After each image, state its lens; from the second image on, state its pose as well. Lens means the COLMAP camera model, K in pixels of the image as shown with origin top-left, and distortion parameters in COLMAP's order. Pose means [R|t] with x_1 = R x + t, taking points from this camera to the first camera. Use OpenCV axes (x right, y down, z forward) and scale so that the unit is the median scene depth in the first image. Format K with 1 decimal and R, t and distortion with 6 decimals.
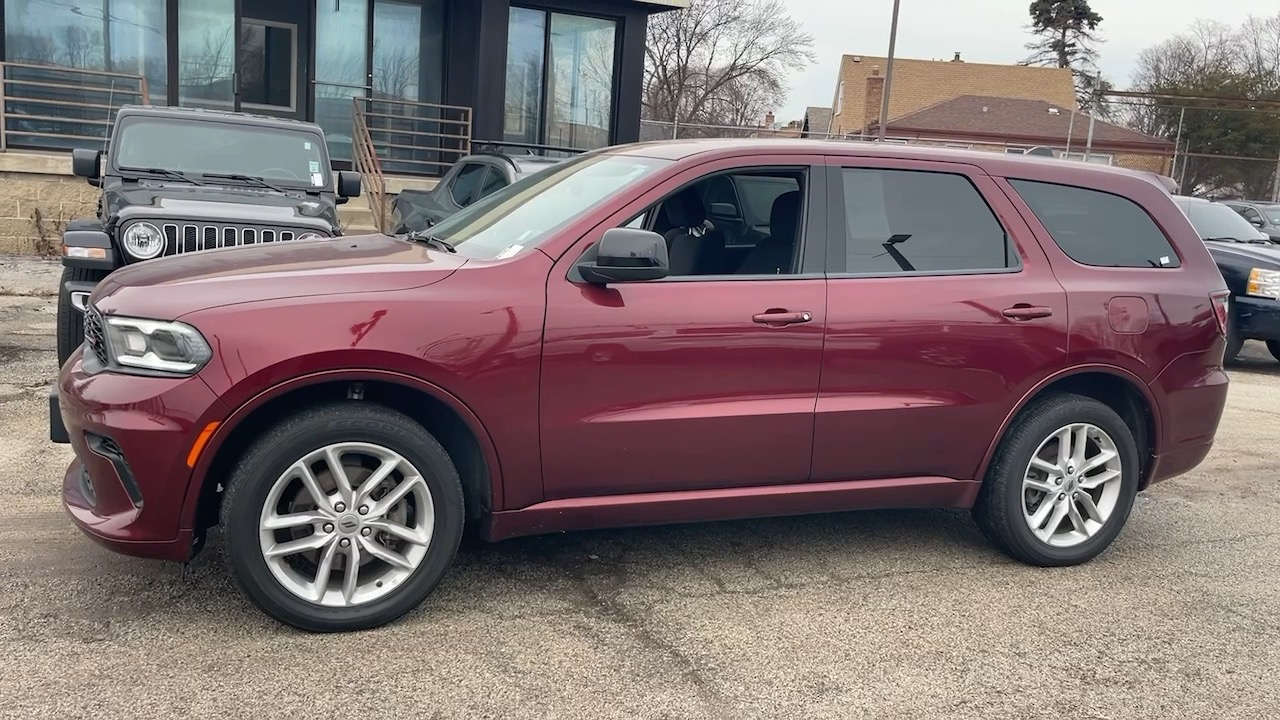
lens RADIAL K [[1101.9, 0, 640.0], [0, 1101.9, 360.0], [0, 0, 1]] dist [0.073535, -0.090038]
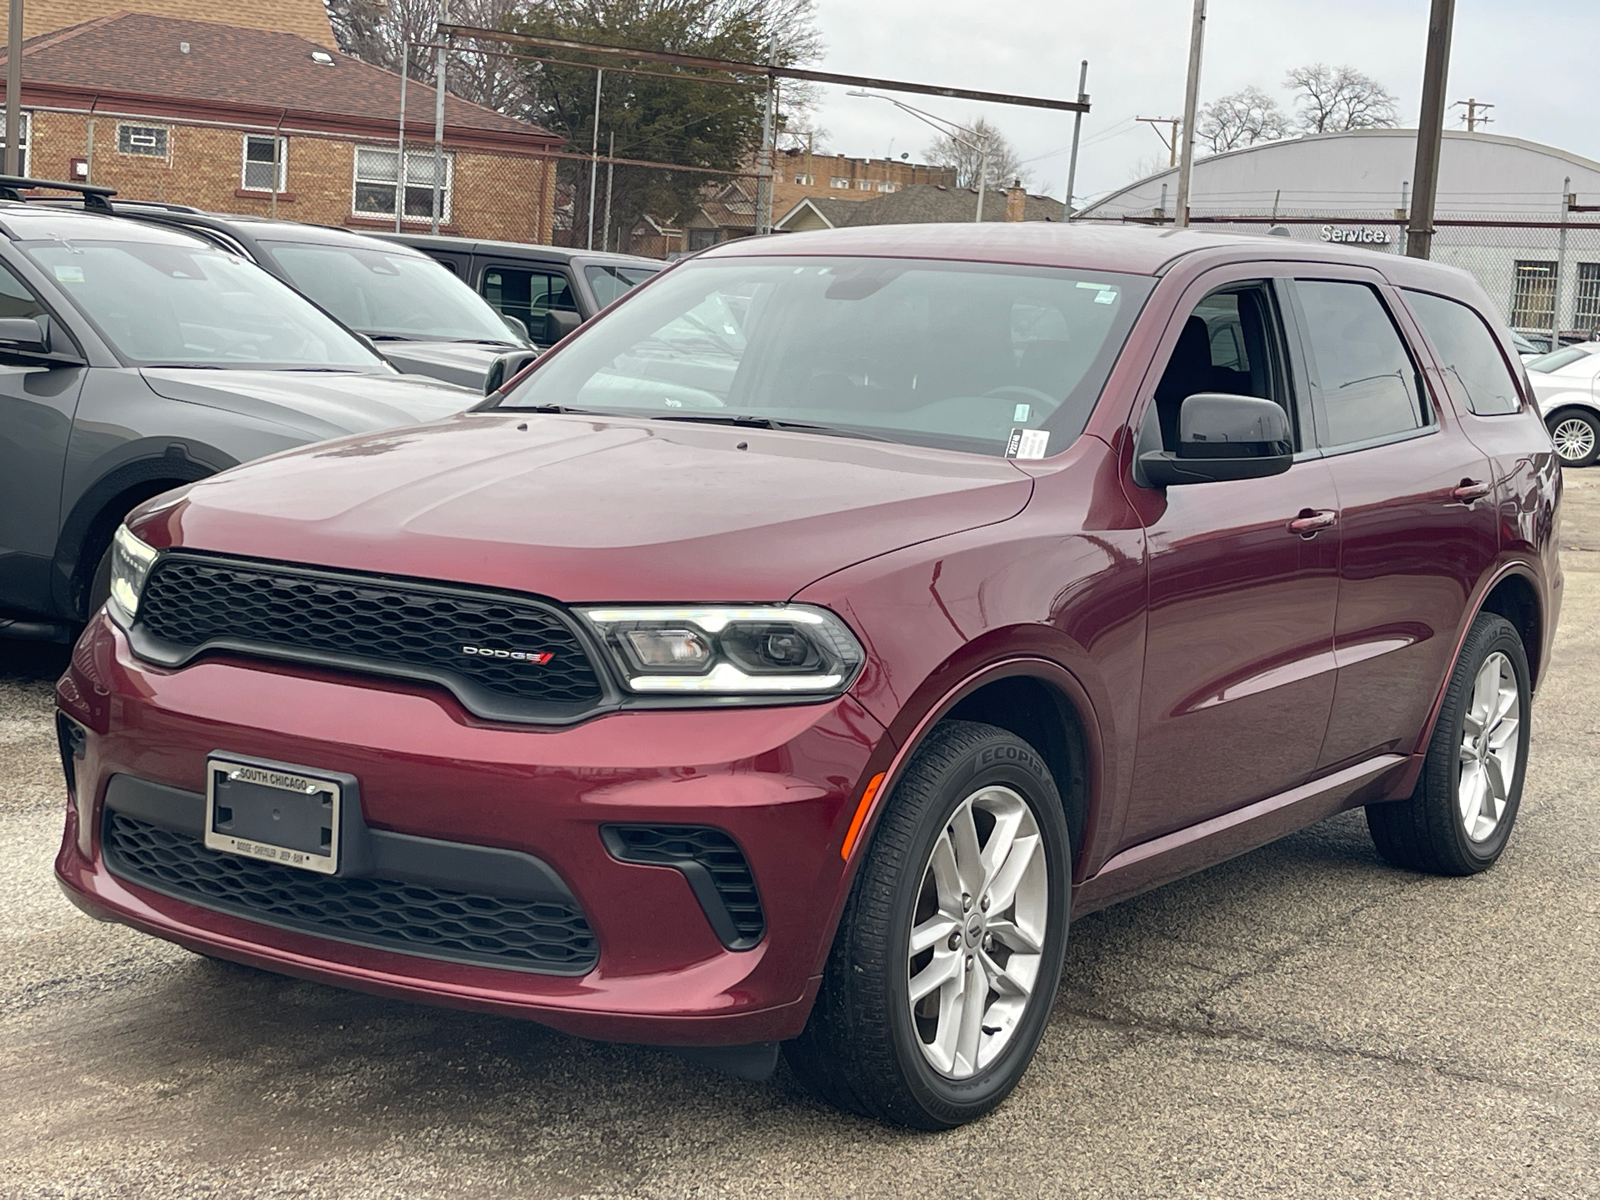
lens RADIAL K [[2531.7, 0, 800.0], [0, 2531.7, 600.0], [0, 0, 1]] dist [0.103661, -0.199037]
pose [[0.821468, -0.083719, 0.564076, -0.837066], [0.083430, 0.996165, 0.026350, -0.051280], [-0.564118, 0.025415, 0.825303, -0.030134]]
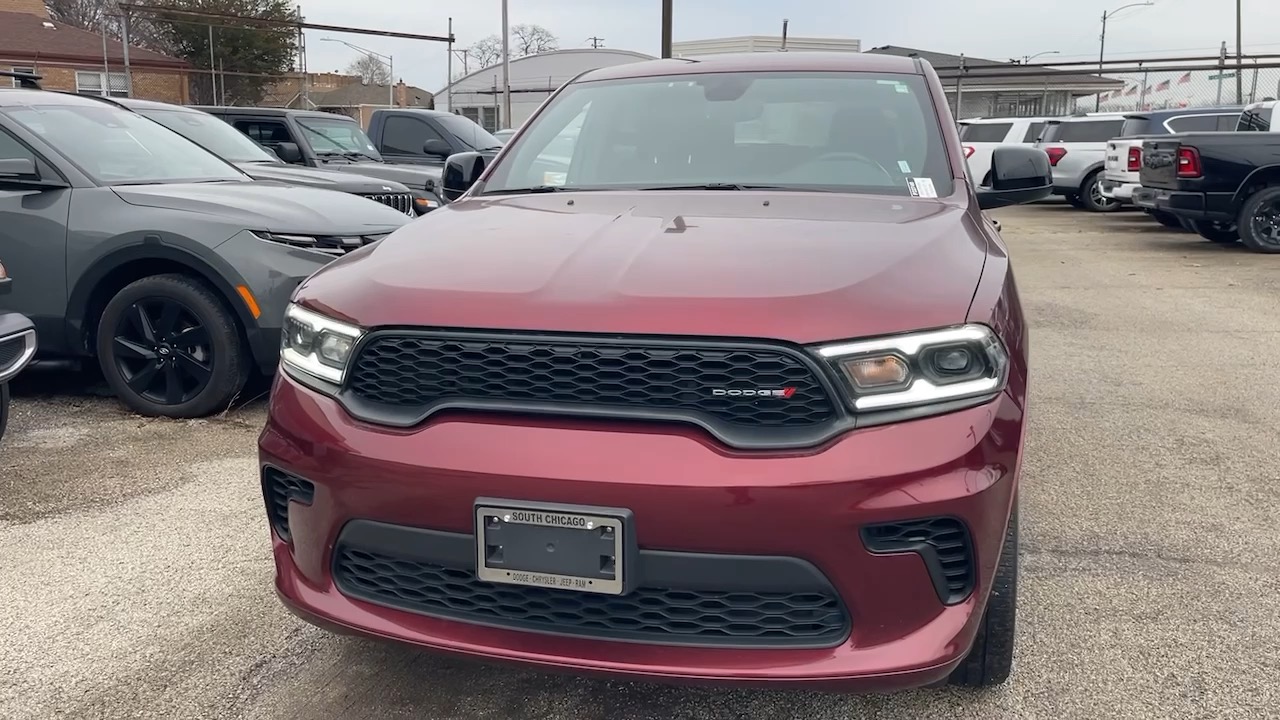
lens RADIAL K [[1101.9, 0, 640.0], [0, 1101.9, 360.0], [0, 0, 1]] dist [0.073535, -0.090038]
pose [[0.611396, -0.214689, 0.761646, -0.794017], [0.161510, 0.976088, 0.145486, -0.107952], [-0.774668, 0.034064, 0.631451, 0.540268]]
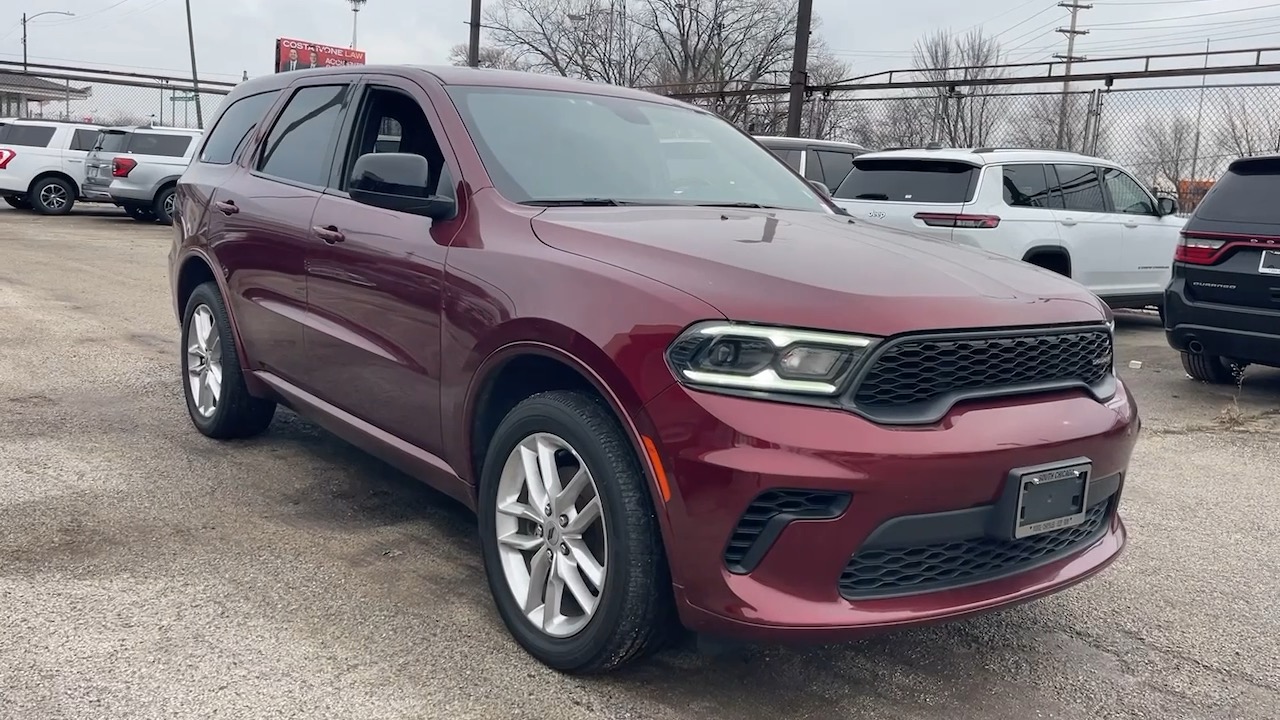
lens RADIAL K [[1101.9, 0, 640.0], [0, 1101.9, 360.0], [0, 0, 1]] dist [0.073535, -0.090038]
pose [[-0.253478, -0.223960, 0.941058, -0.966446], [0.071462, 0.965836, 0.249106, -0.205034], [-0.964698, 0.130393, -0.228814, 1.235783]]
